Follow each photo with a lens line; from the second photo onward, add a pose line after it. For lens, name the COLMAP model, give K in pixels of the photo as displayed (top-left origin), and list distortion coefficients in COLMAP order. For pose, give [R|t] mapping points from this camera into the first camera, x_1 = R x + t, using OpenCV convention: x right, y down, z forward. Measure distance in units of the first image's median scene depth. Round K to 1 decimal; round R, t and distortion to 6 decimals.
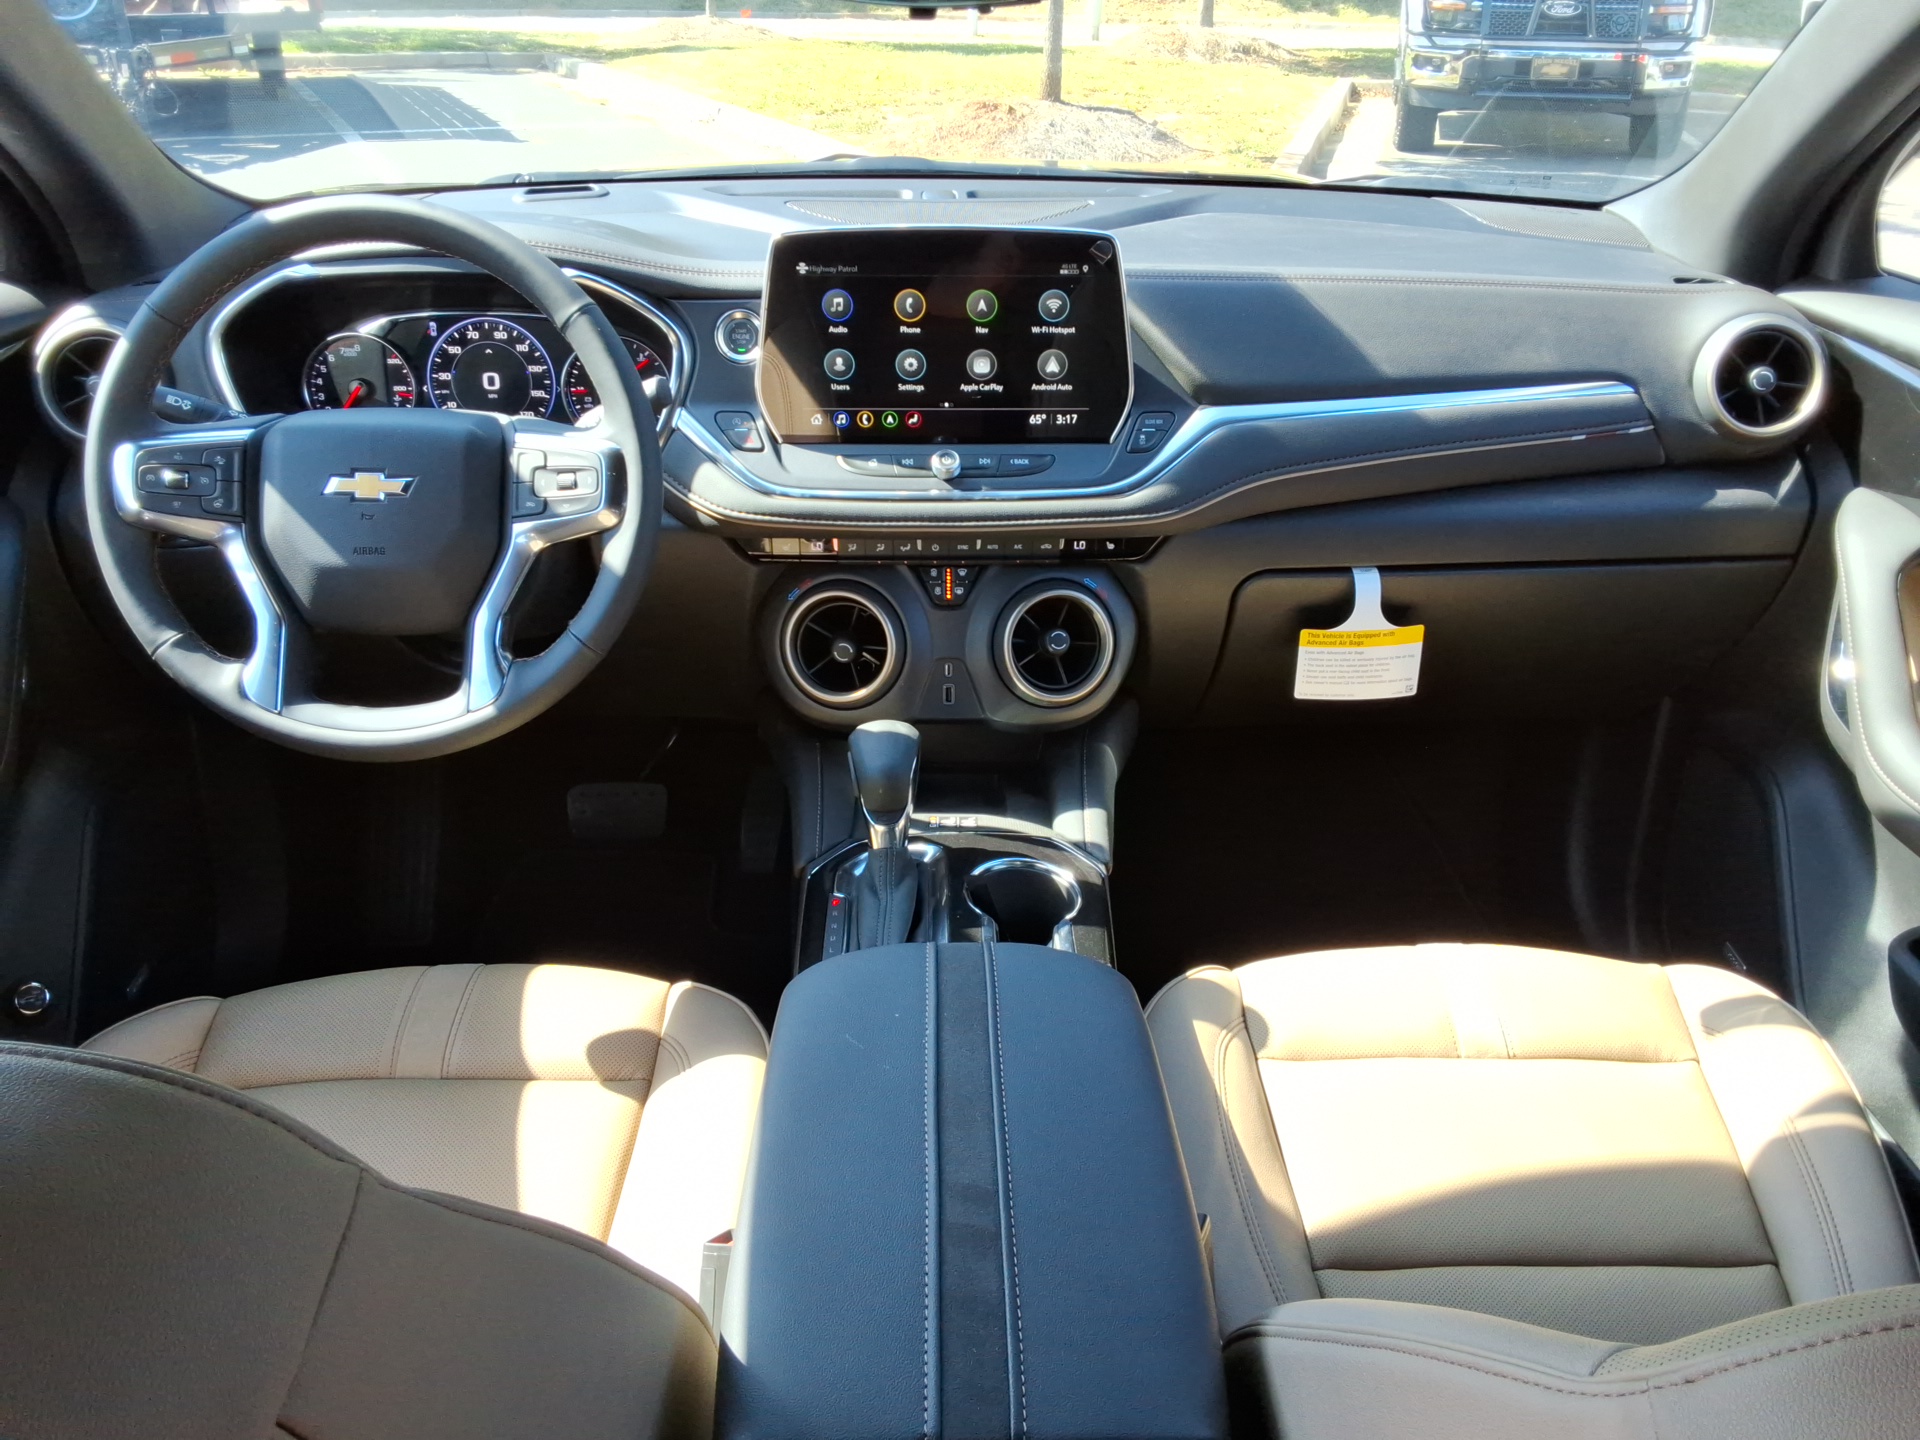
lens RADIAL K [[1531.9, 0, 972.4], [0, 1531.9, 682.3], [0, 0, 1]] dist [0.120085, -0.196659]
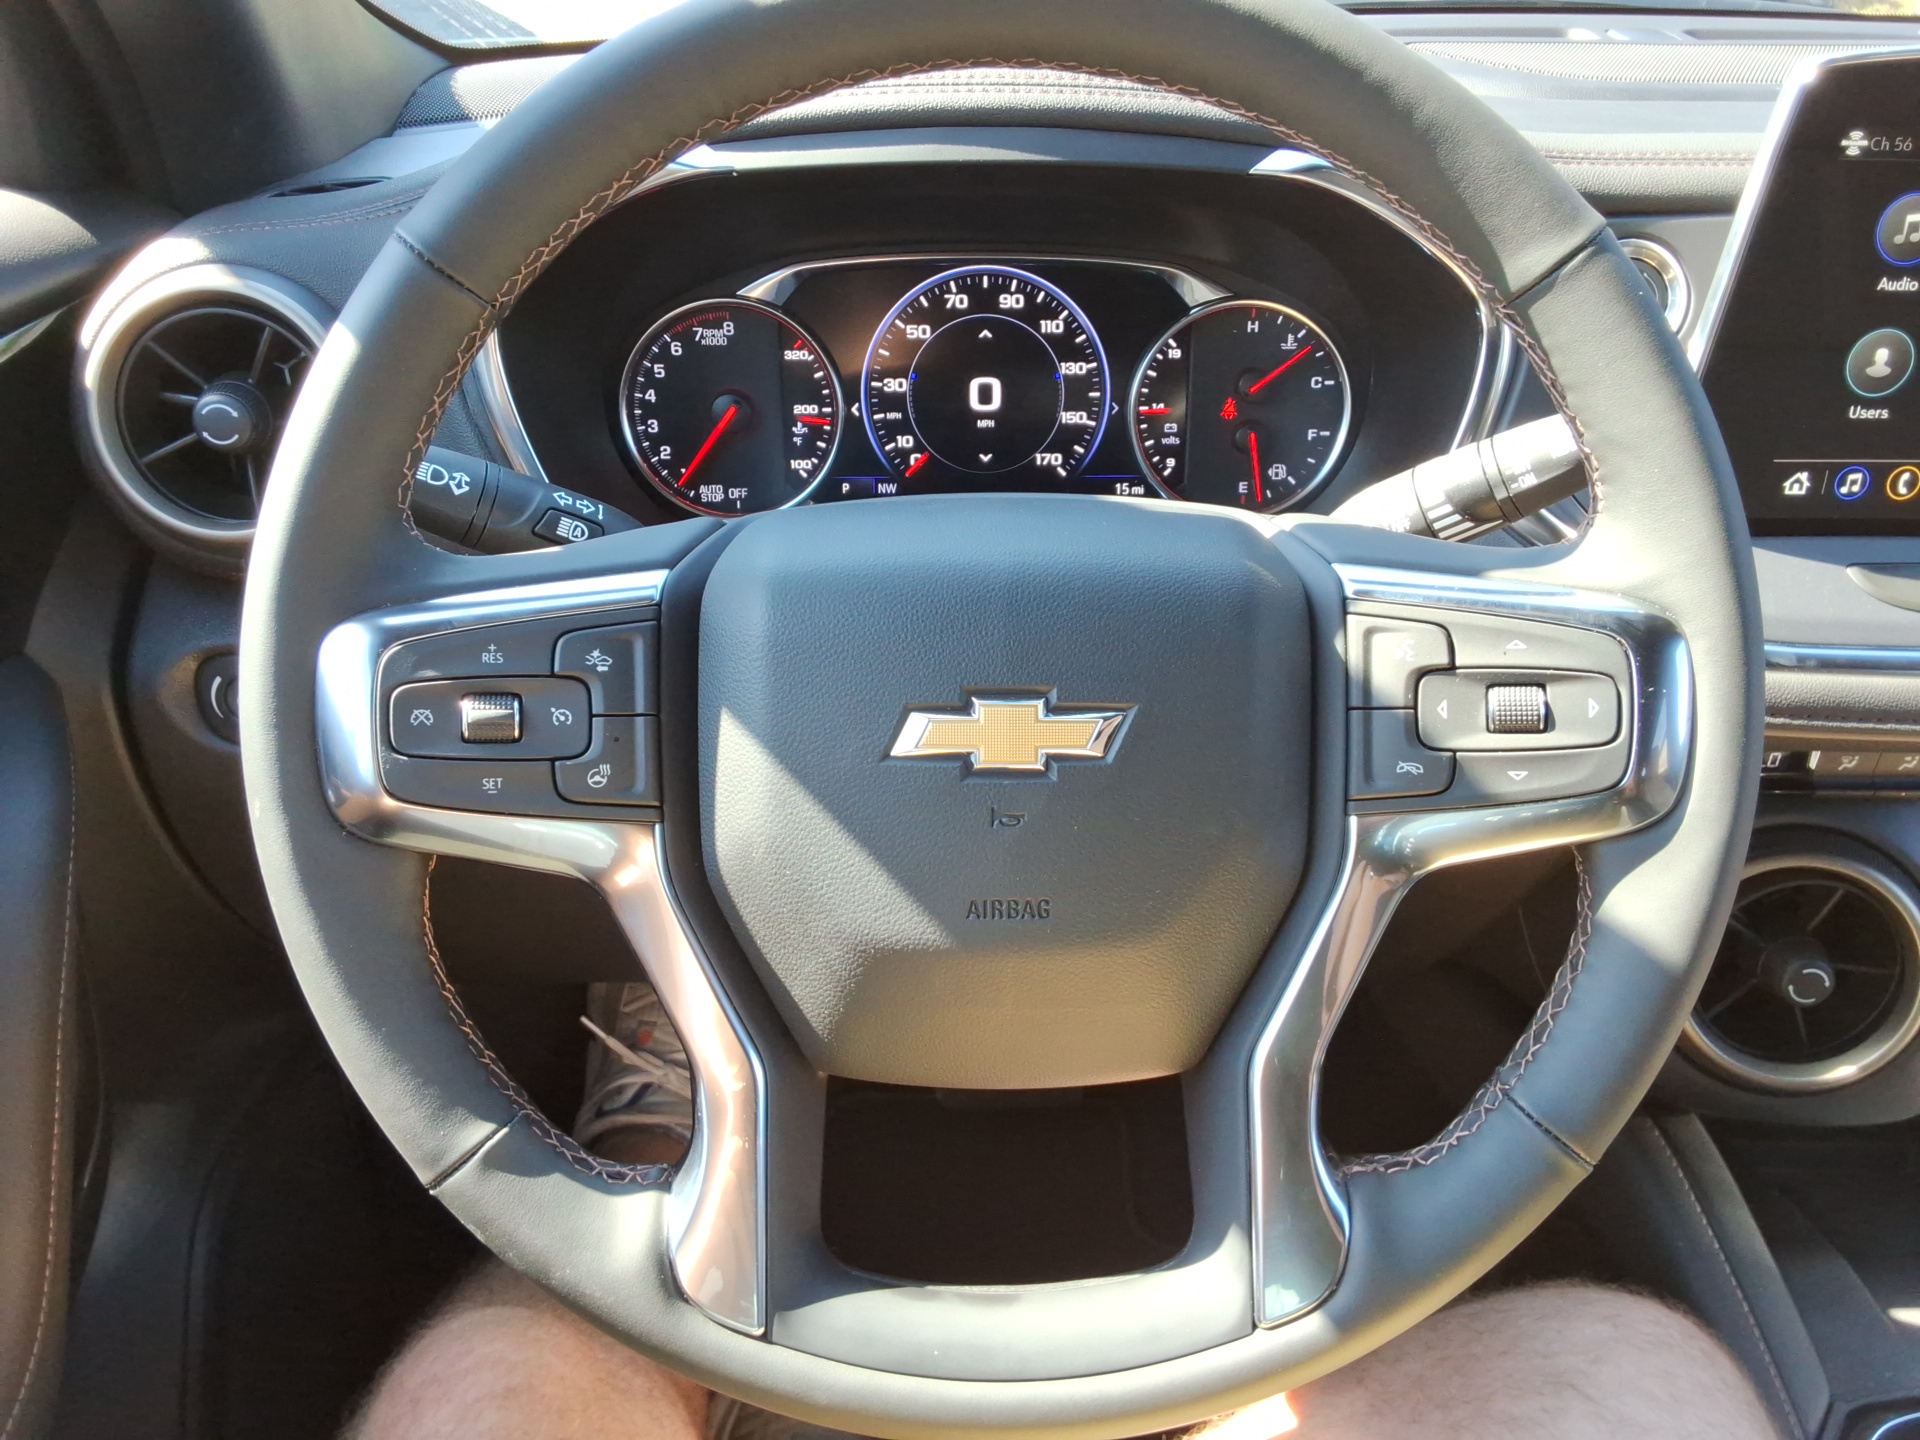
lens RADIAL K [[1507.5, 0, 989.2], [0, 1507.5, 712.2], [0, 0, 1]] dist [0.155321, -0.261147]
pose [[0.999969, 0.001431, -0.007706, -0.334633], [-0.000983, 0.998319, 0.057943, -0.130959], [0.007776, -0.057934, 0.998290, 0.549457]]
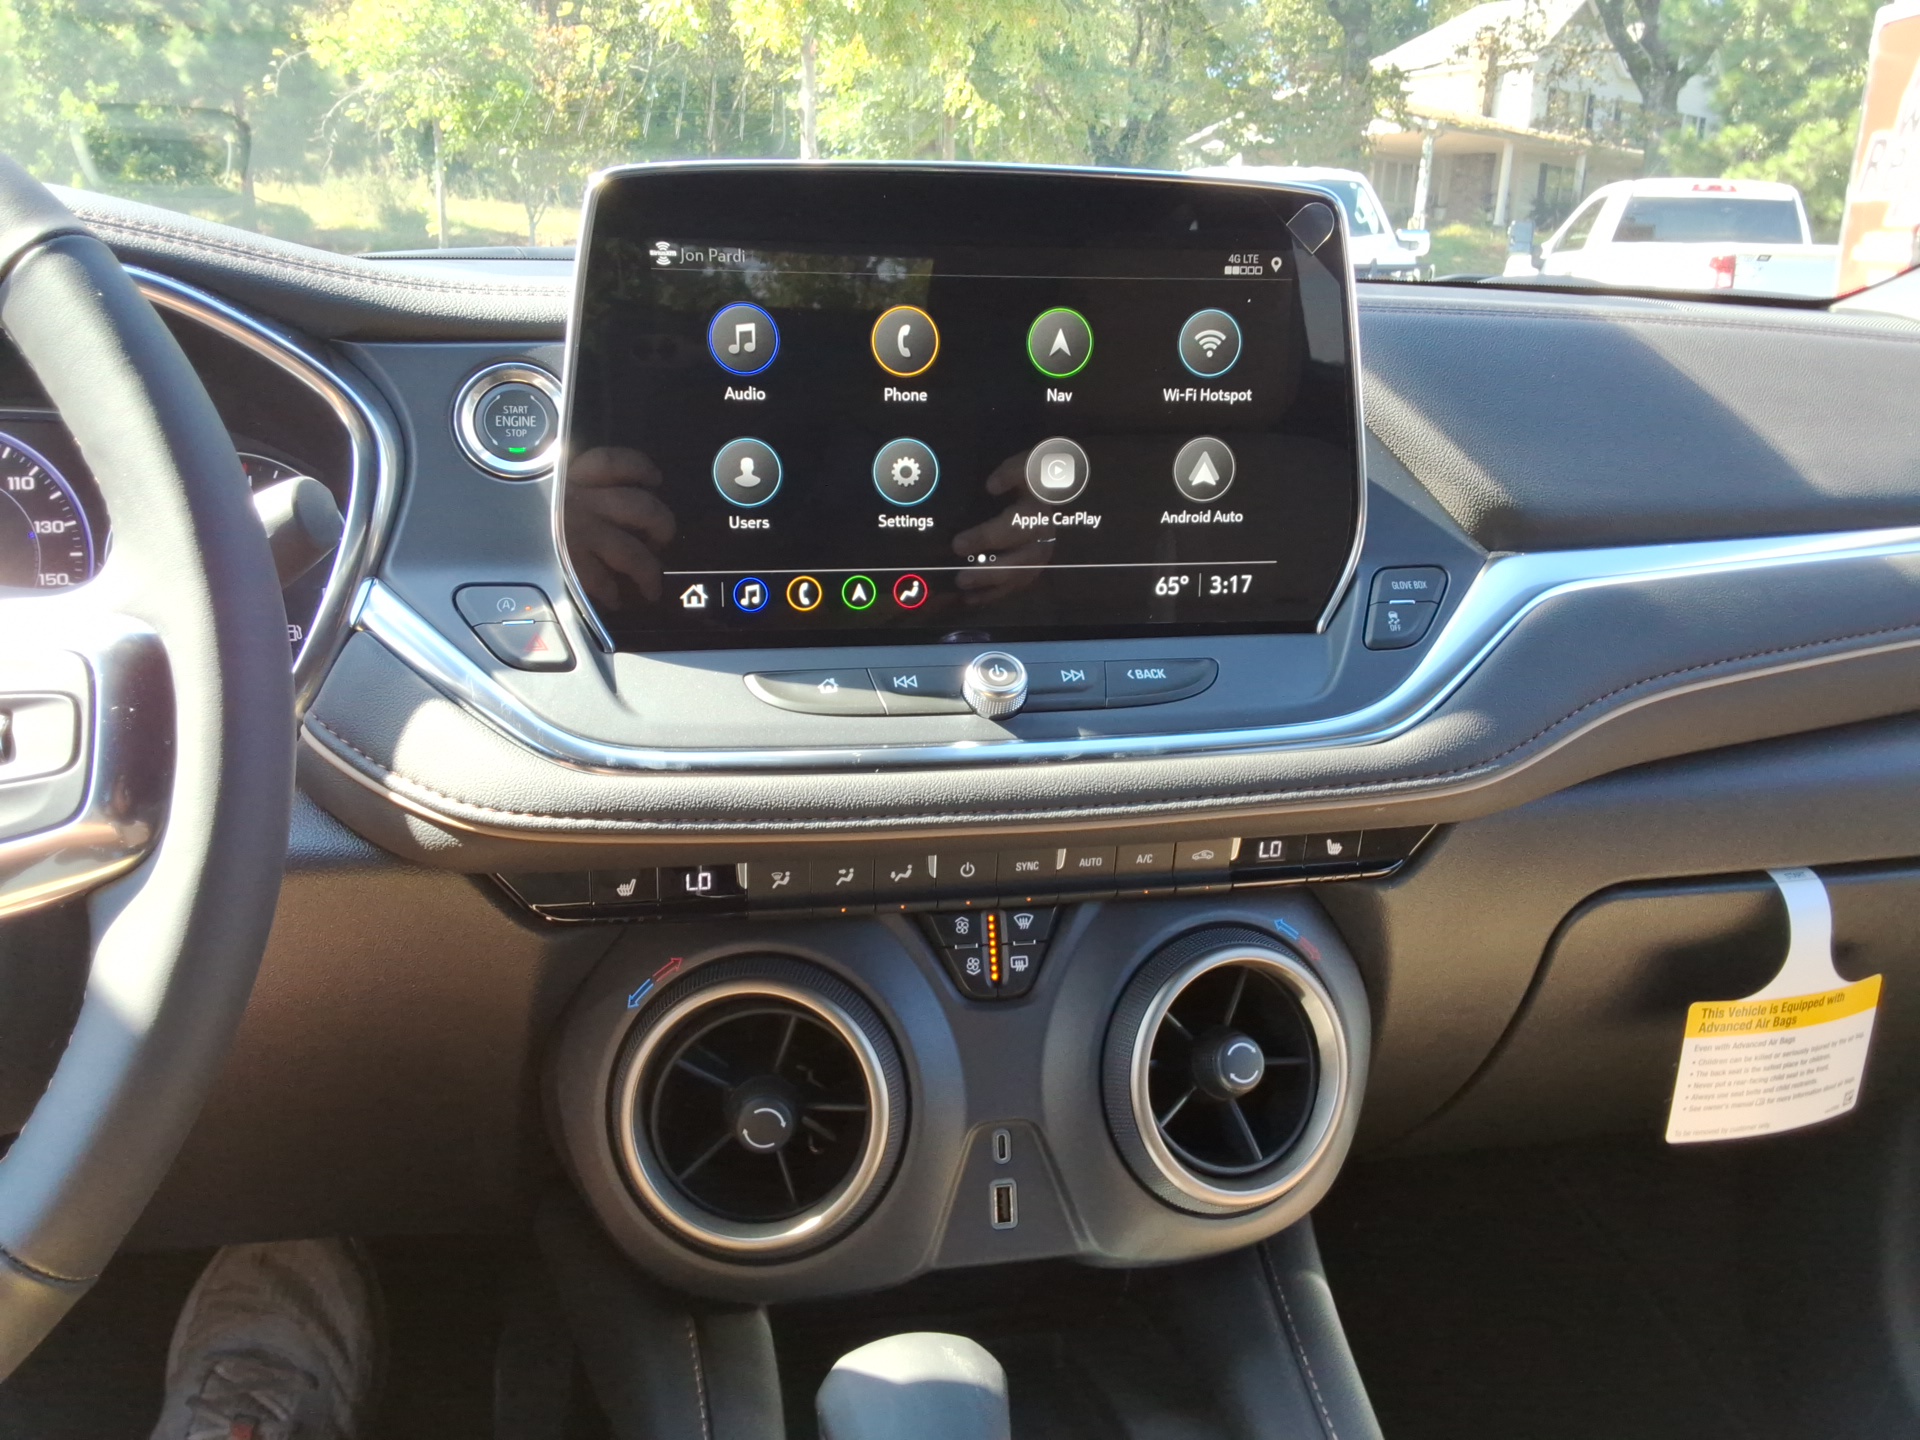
lens RADIAL K [[1531.9, 0, 972.4], [0, 1531.9, 682.3], [0, 0, 1]] dist [0.120085, -0.196659]
pose [[0.986380, -0.030882, 0.161556, -0.095140], [0.059957, 0.982143, -0.178325, -0.062758], [-0.153164, 0.185583, 0.970618, 0.564295]]
